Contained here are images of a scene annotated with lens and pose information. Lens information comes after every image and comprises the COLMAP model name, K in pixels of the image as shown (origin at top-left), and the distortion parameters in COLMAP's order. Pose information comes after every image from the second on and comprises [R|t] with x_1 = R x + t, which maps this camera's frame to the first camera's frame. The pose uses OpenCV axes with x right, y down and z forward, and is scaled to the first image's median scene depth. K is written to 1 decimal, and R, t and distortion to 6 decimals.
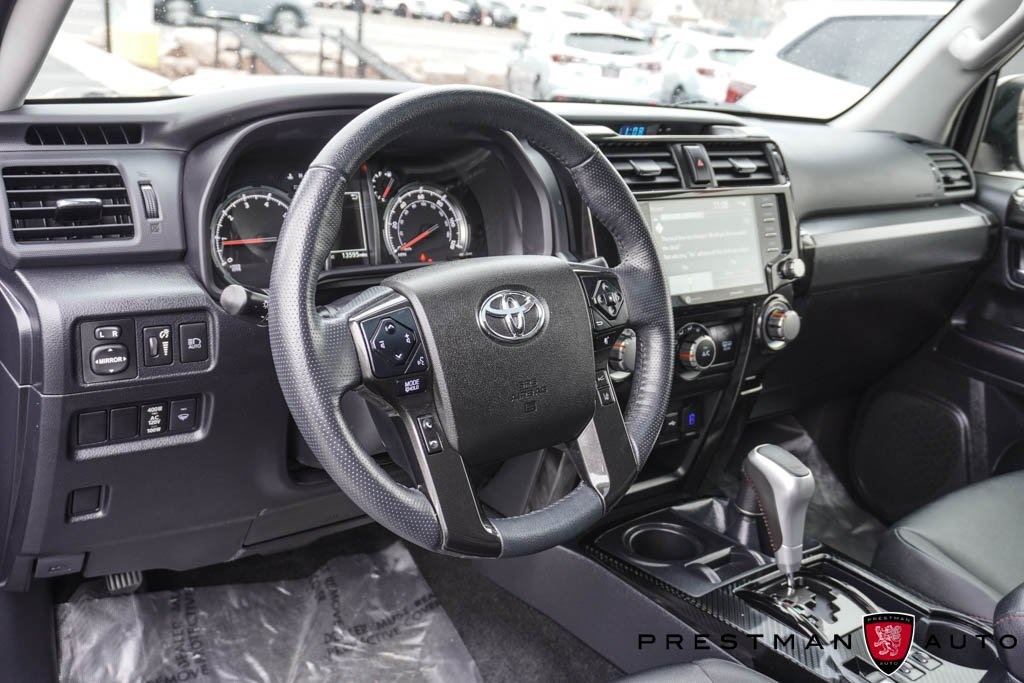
lens RADIAL K [[999.3, 0, 512.3], [0, 999.3, 339.8], [0, 0, 1]] dist [0.008841, 0.000000]
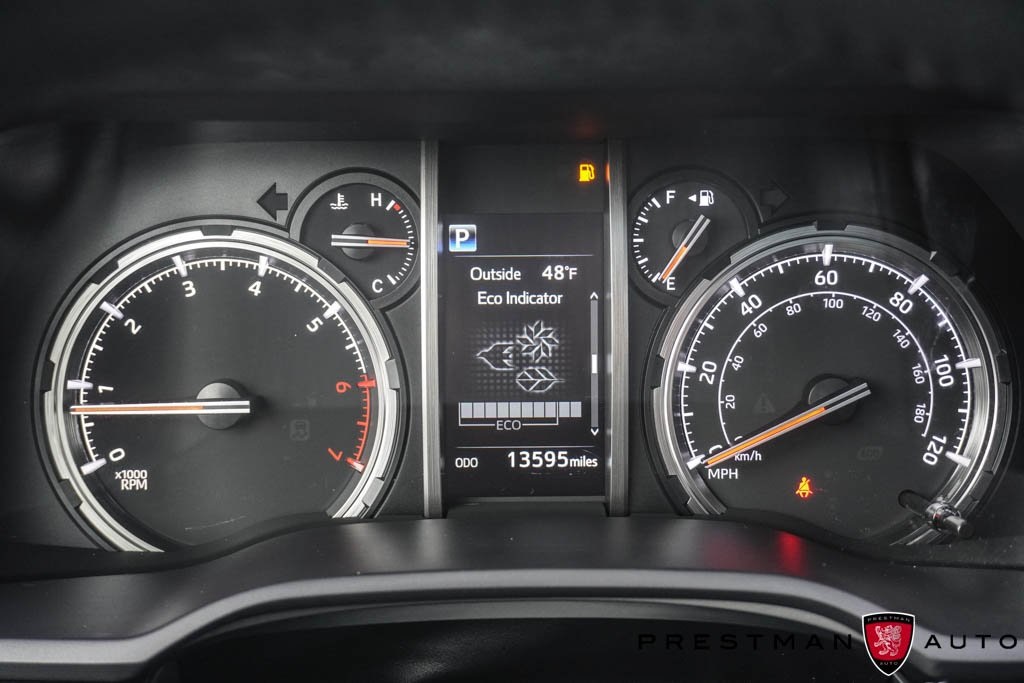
lens RADIAL K [[1236.6, 0, 512.2], [0, 1236.6, 342.5], [0, 0, 1]] dist [-0.022185, 0.000000]
pose [[0.798476, 0.121787, -0.589579, 0.047703], [-0.108670, 0.992395, 0.057823, -0.135394], [0.592138, 0.017899, 0.805638, 0.662471]]
